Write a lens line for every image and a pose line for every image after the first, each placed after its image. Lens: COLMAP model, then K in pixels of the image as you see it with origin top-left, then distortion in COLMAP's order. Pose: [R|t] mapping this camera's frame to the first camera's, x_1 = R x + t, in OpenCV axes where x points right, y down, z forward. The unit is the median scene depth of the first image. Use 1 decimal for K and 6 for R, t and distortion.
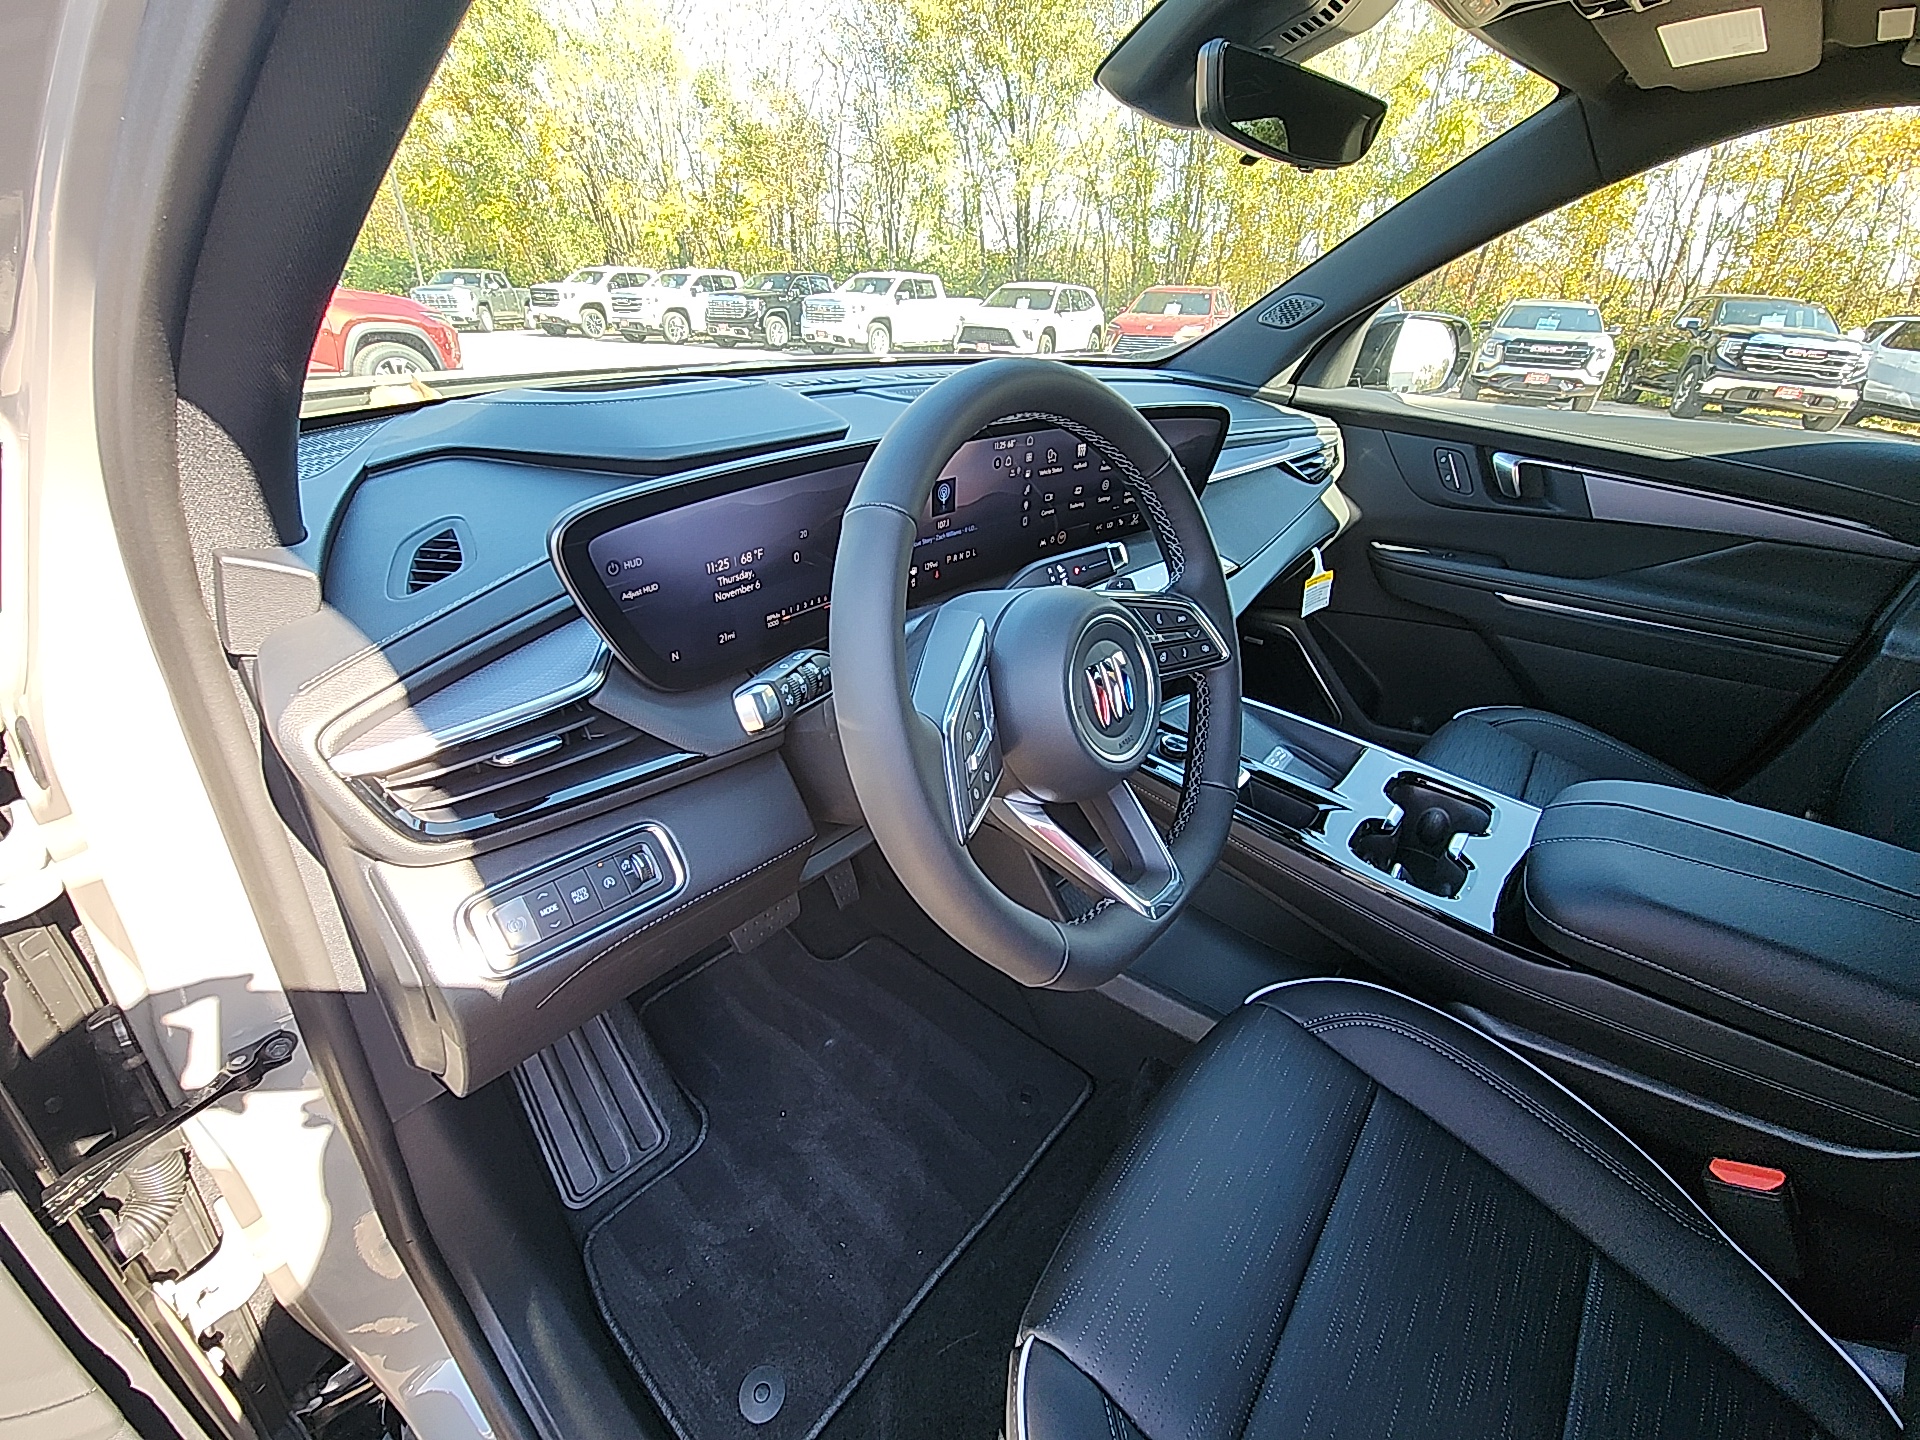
lens RADIAL K [[771.3, 0, 951.1], [0, 771.3, 707.5], [0, 0, 1]] dist [0.014633, -0.009783]
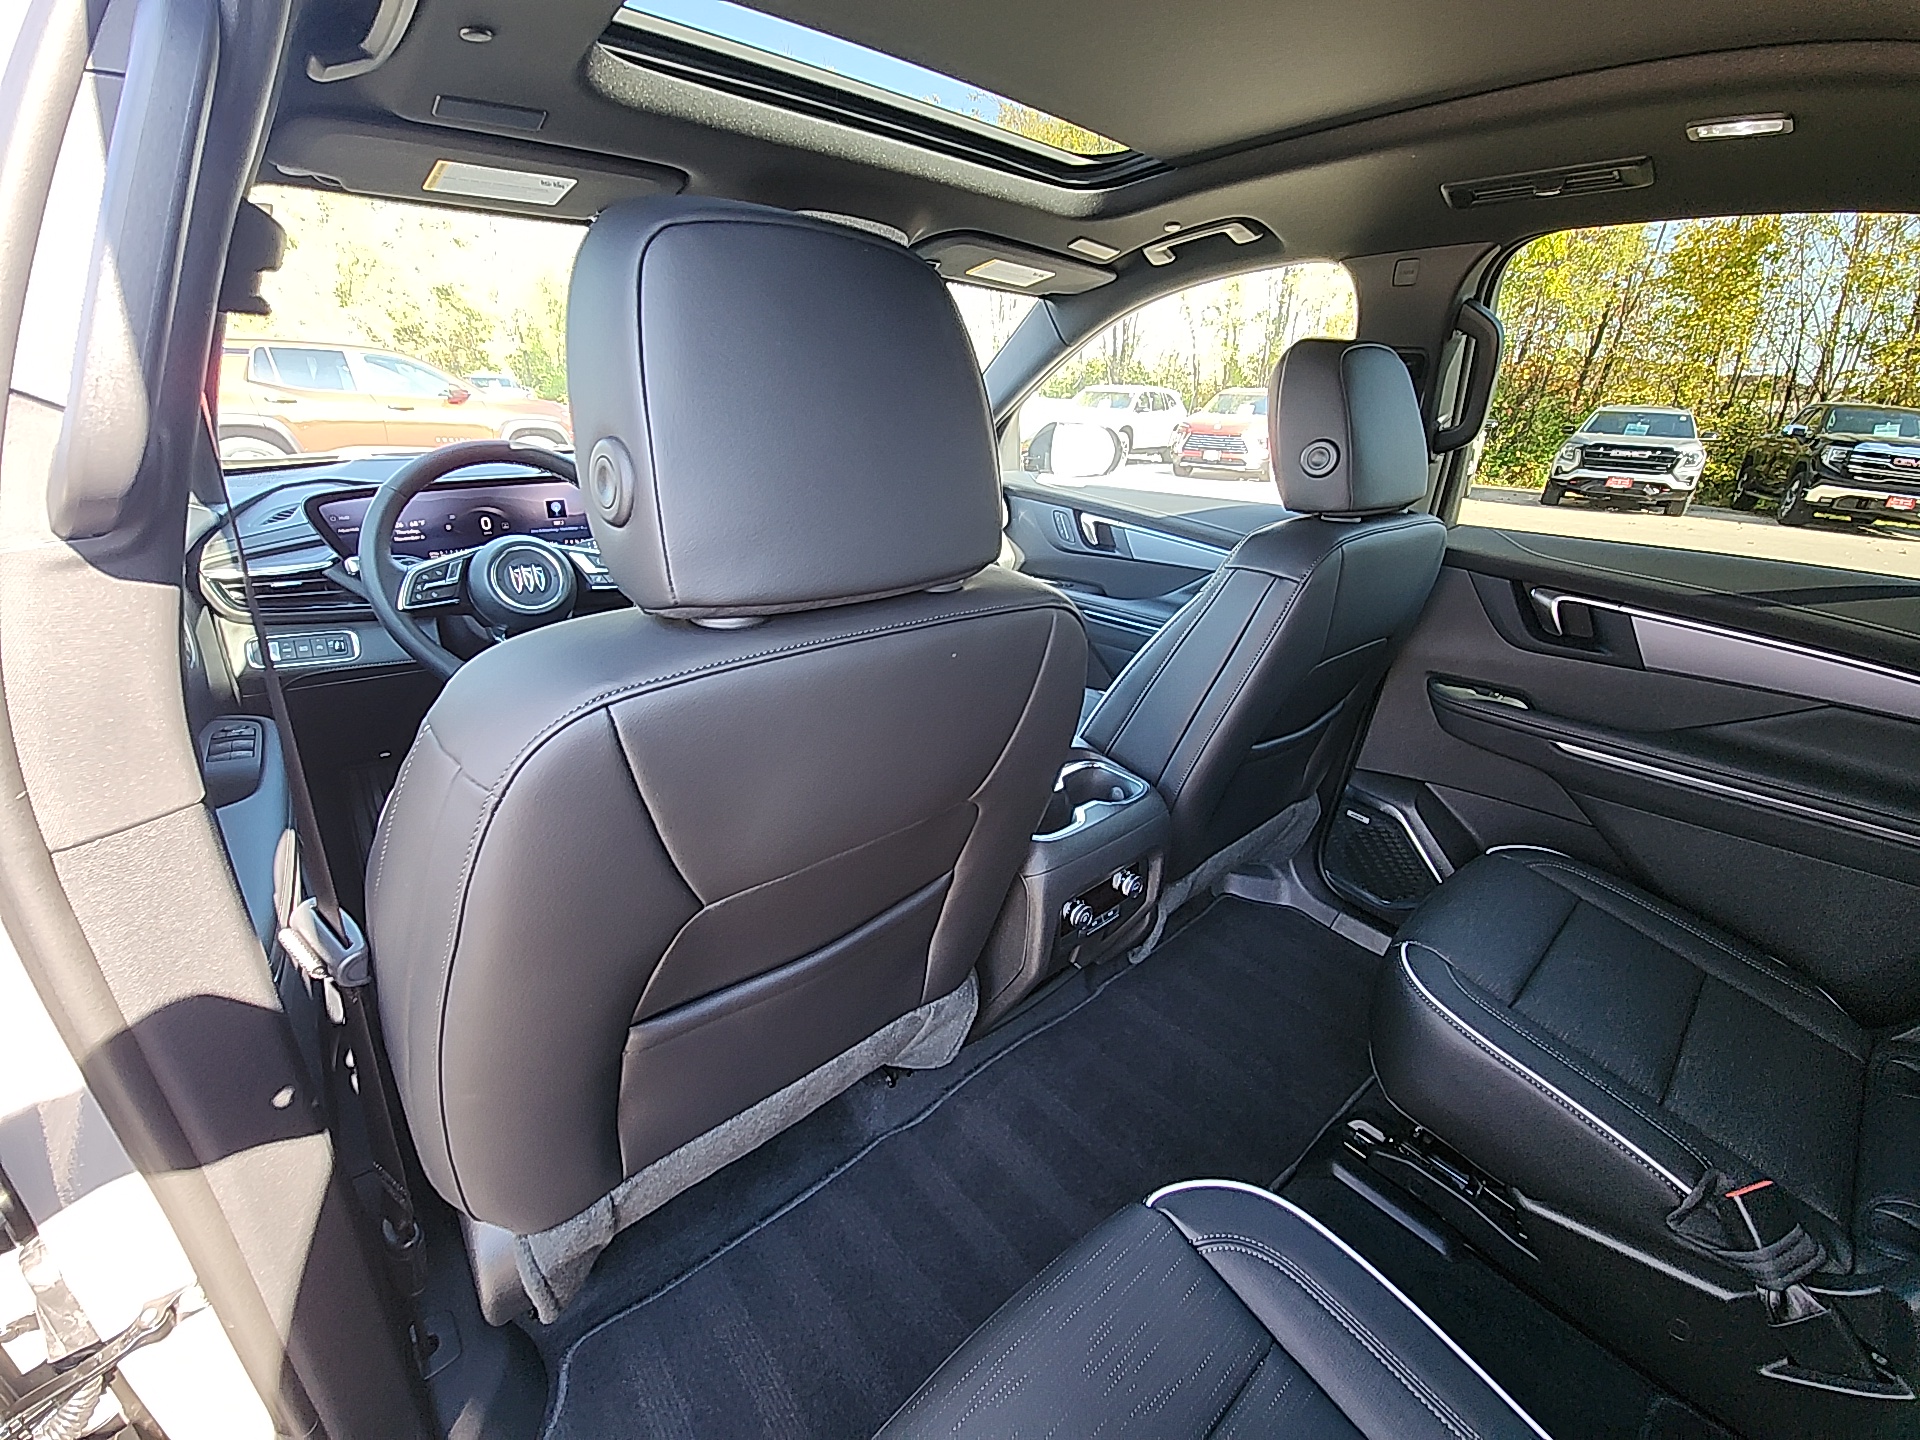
lens RADIAL K [[771.3, 0, 951.9], [0, 771.3, 707.1], [0, 0, 1]] dist [0.014633, -0.009783]
pose [[0.989437, 0.058937, -0.132445, 0.597363], [-0.072768, 0.992105, -0.102136, 0.168235], [0.125380, 0.110695, 0.985914, -0.359550]]
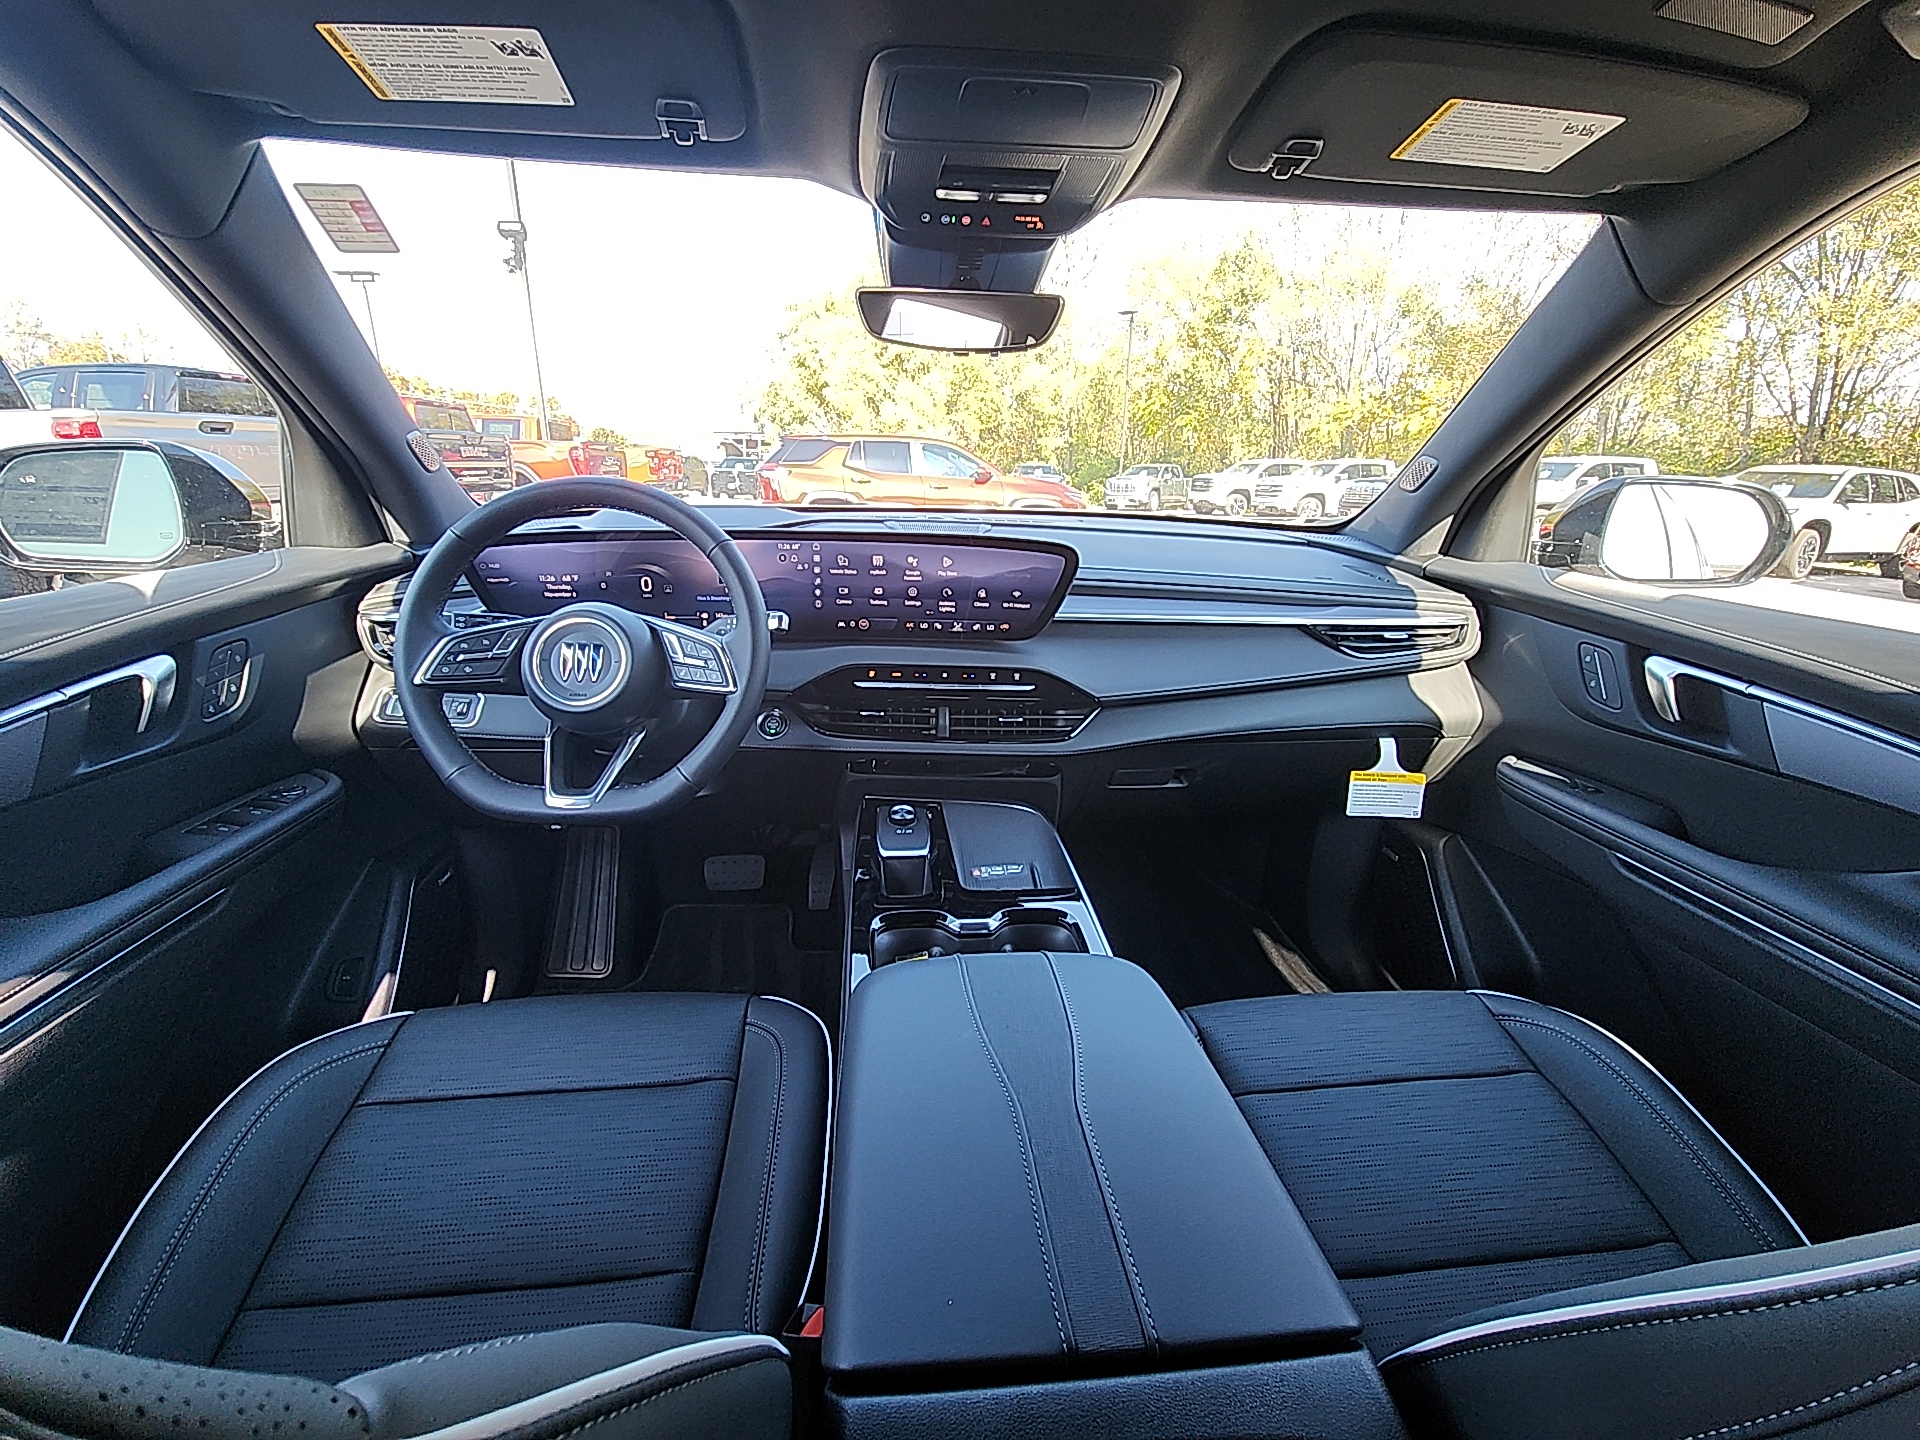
lens RADIAL K [[771.3, 0, 954.6], [0, 771.3, 700.3], [0, 0, 1]] dist [0.014633, -0.009783]
pose [[0.721588, 0.188913, -0.666050, 0.641011], [-0.327335, 0.940822, -0.087782, -0.020991], [0.610051, 0.281364, 0.740724, 0.096454]]
